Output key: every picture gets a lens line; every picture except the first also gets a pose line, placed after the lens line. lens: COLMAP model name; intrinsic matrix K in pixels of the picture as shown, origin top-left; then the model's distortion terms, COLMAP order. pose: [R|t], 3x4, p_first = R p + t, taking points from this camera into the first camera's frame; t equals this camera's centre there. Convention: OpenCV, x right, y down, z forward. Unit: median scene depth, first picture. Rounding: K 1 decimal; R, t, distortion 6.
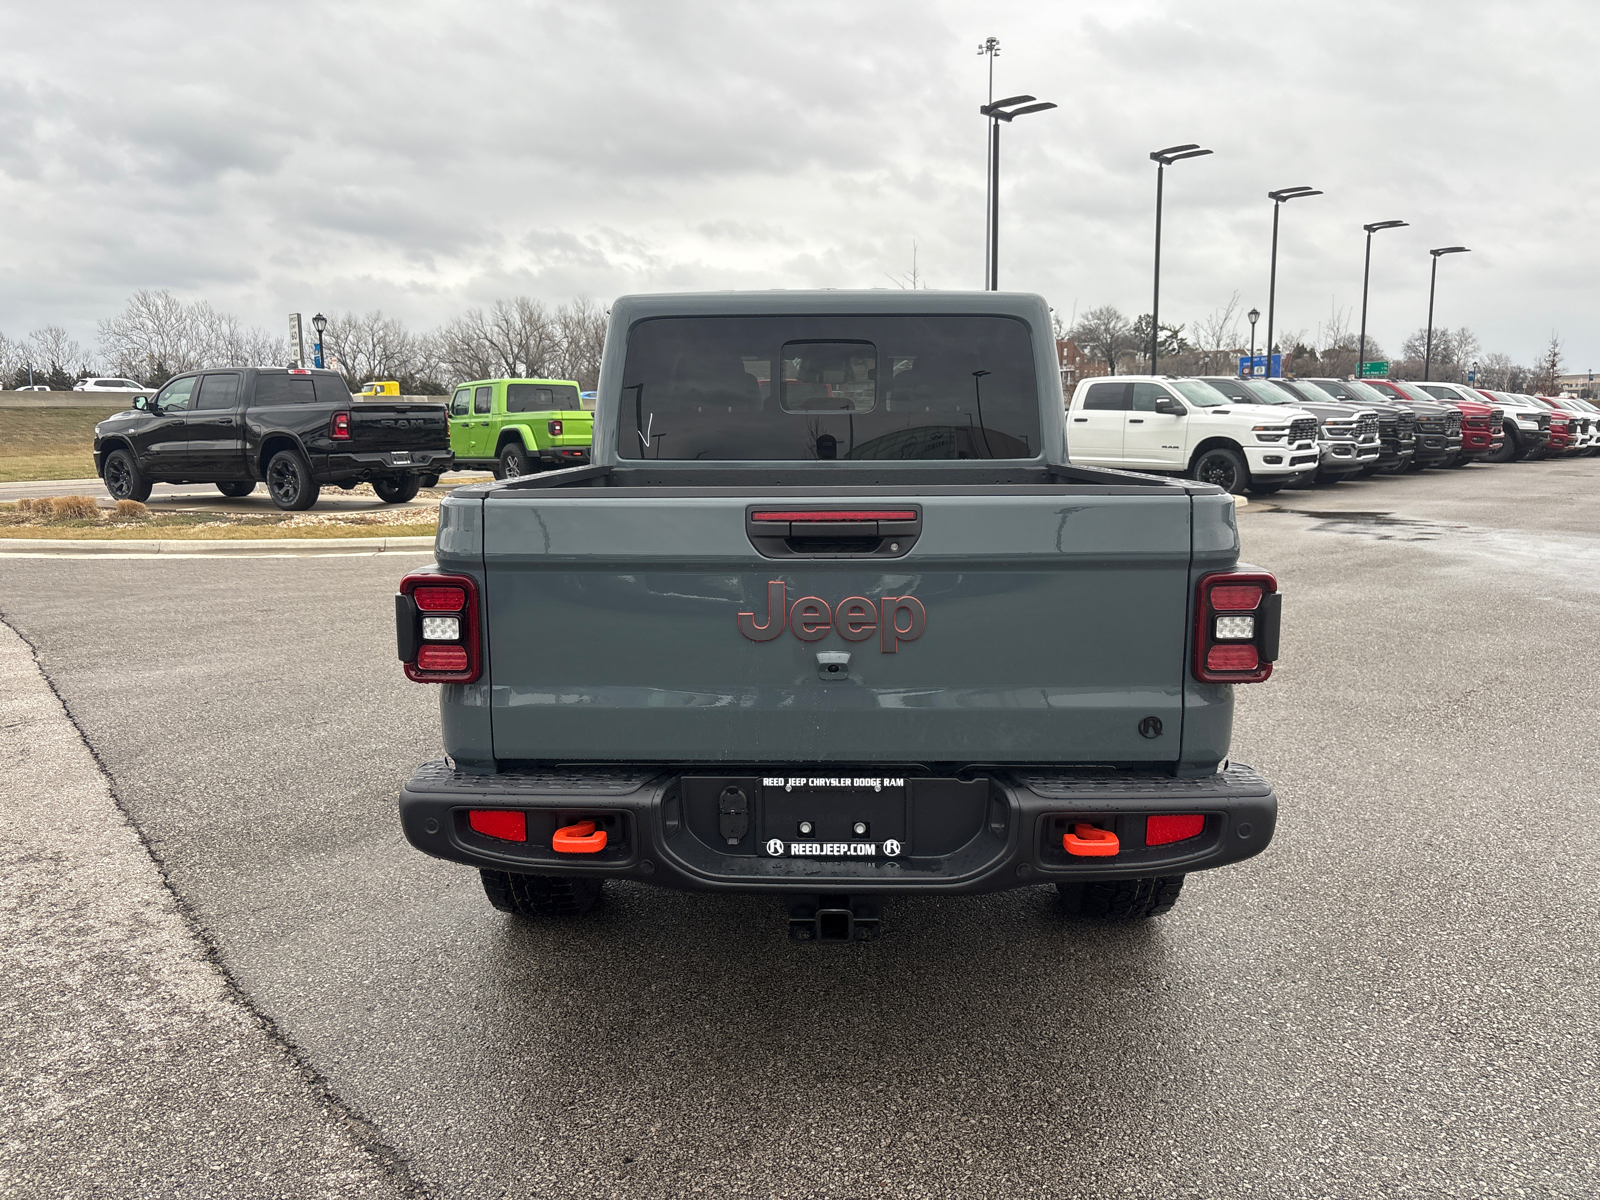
lens RADIAL K [[1227.0, 0, 777.7], [0, 1227.0, 605.8], [0, 0, 1]] dist [0.055000, -0.043457]
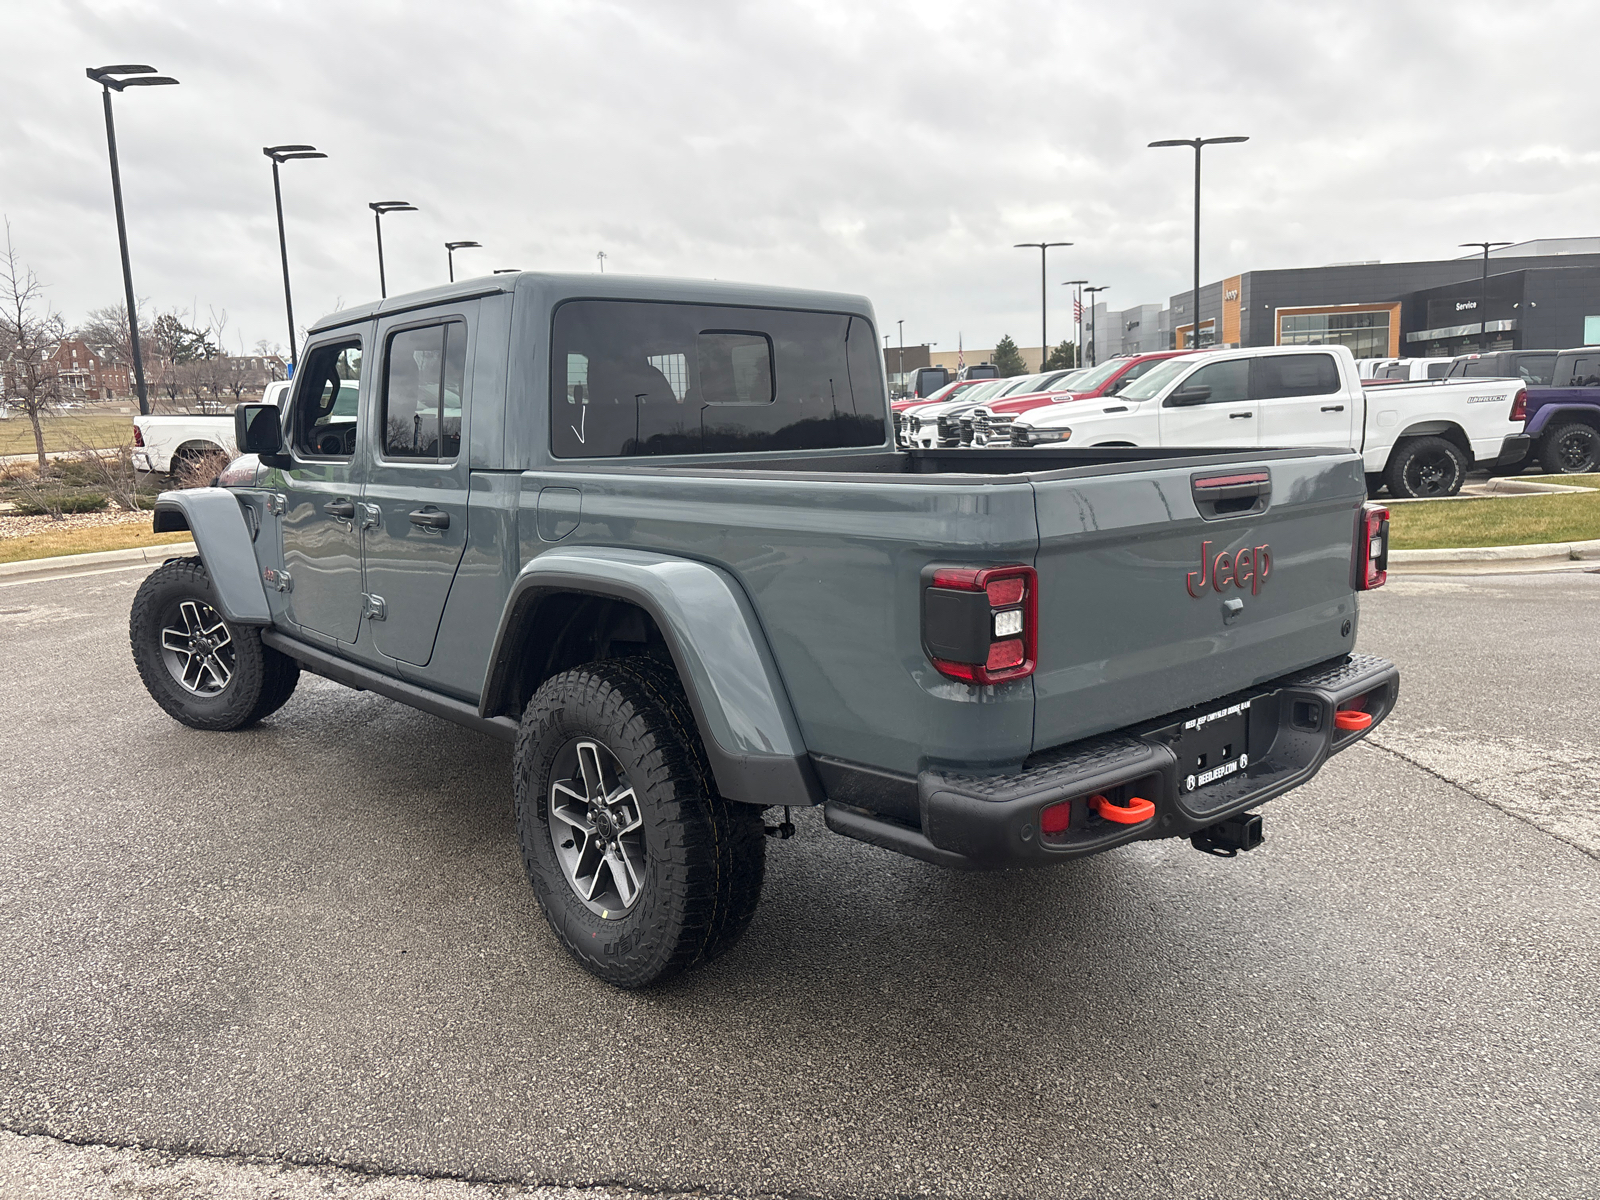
lens RADIAL K [[1224.4, 0, 773.7], [0, 1224.4, 616.1], [0, 0, 1]] dist [0.032933, -0.027269]
pose [[0.727393, -0.124711, 0.674793, -0.494391], [0.122735, 0.991135, 0.050872, -0.026588], [-0.675155, 0.045817, 0.736251, 0.214110]]
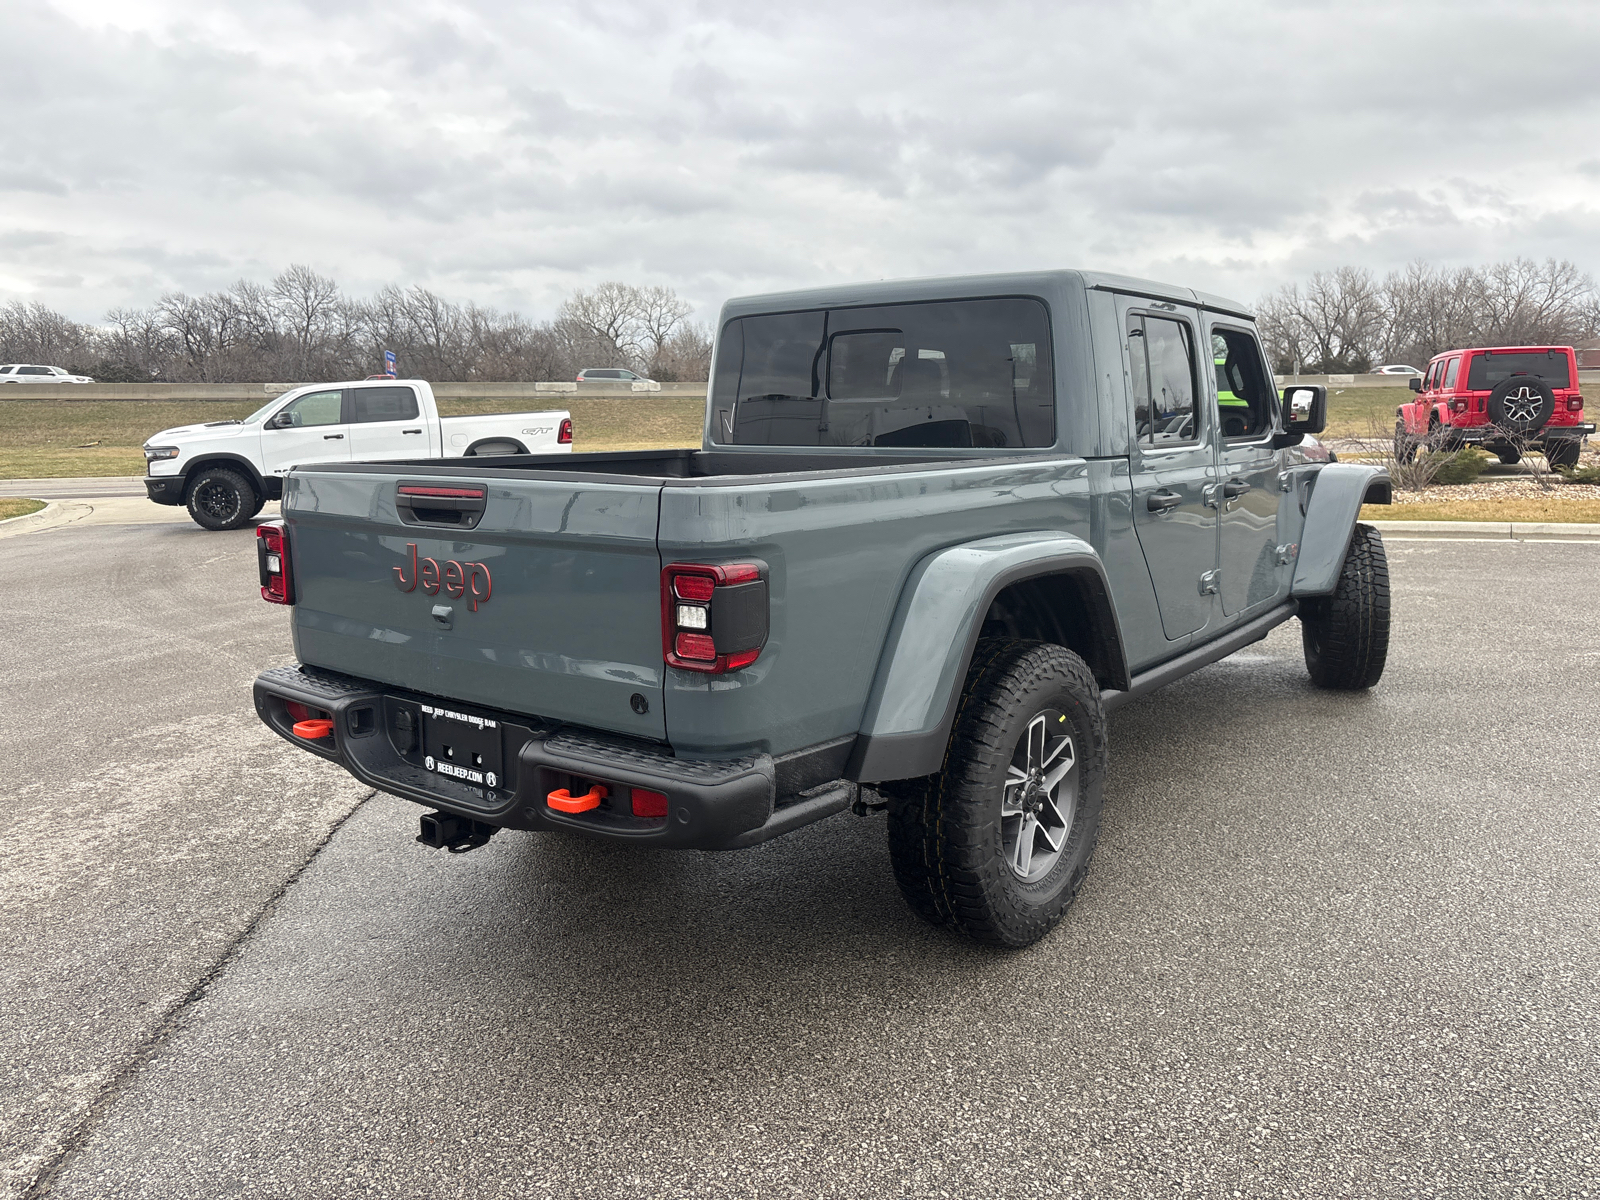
lens RADIAL K [[1224.1, 0, 795.0], [0, 1224.1, 627.8], [0, 0, 1]] dist [0.022712, -0.005973]
pose [[0.808782, 0.100407, -0.579474, 0.485907], [-0.080916, 0.994946, 0.059461, -0.019126], [0.582516, -0.001202, 0.812818, 0.109240]]
